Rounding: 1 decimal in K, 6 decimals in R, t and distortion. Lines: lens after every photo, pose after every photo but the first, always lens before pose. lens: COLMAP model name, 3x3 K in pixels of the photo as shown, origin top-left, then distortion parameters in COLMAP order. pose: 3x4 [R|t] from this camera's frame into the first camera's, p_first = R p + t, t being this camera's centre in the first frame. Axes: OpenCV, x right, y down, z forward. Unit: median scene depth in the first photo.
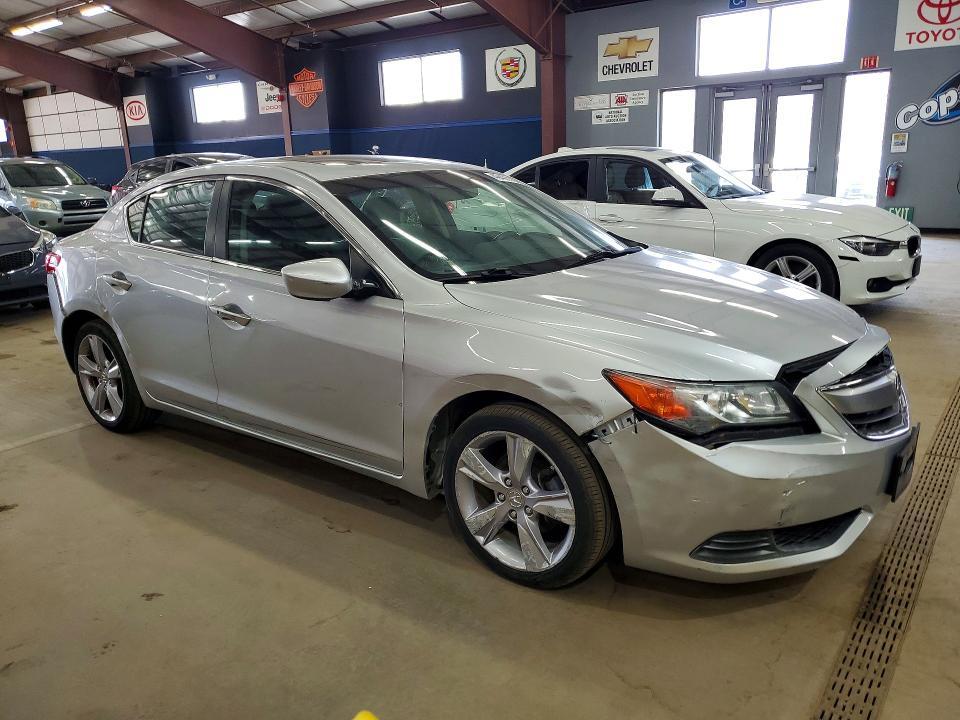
lens RADIAL K [[733.2, 0, 482.5], [0, 733.2, 388.5], [0, 0, 1]] dist [0.063238, -0.071649]
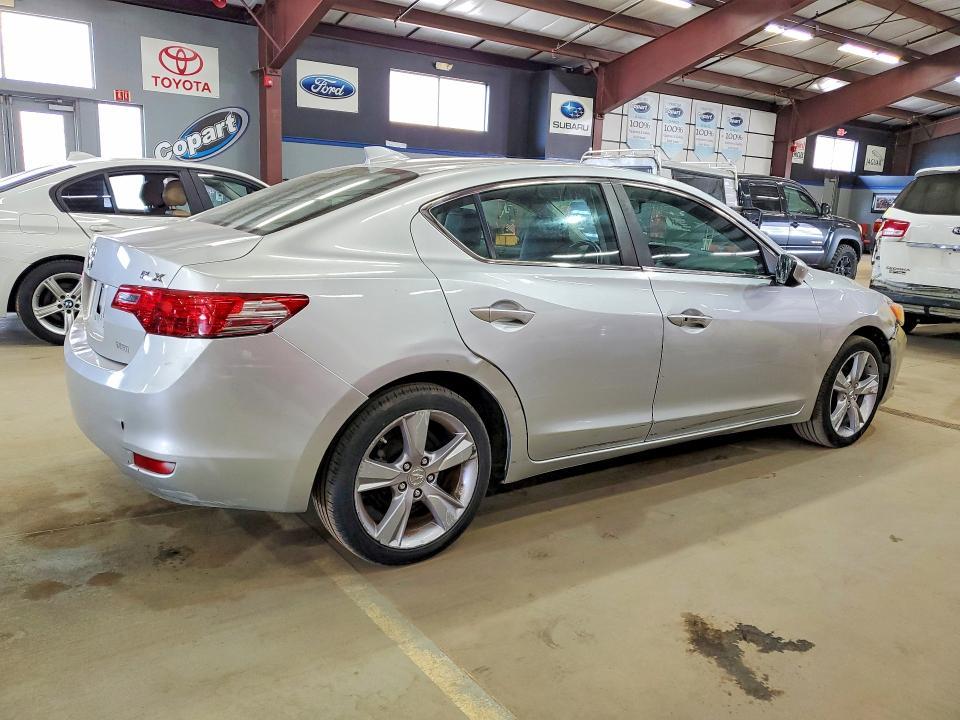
lens RADIAL K [[753.7, 0, 480.0], [0, 753.7, 360.0], [0, 0, 1]] dist [0.016979, 0.012719]
pose [[0.291481, -0.149041, 0.944894, -0.413894], [0.224416, 0.970874, 0.083911, -0.058218], [-0.929880, 0.187591, 0.316439, 0.280300]]
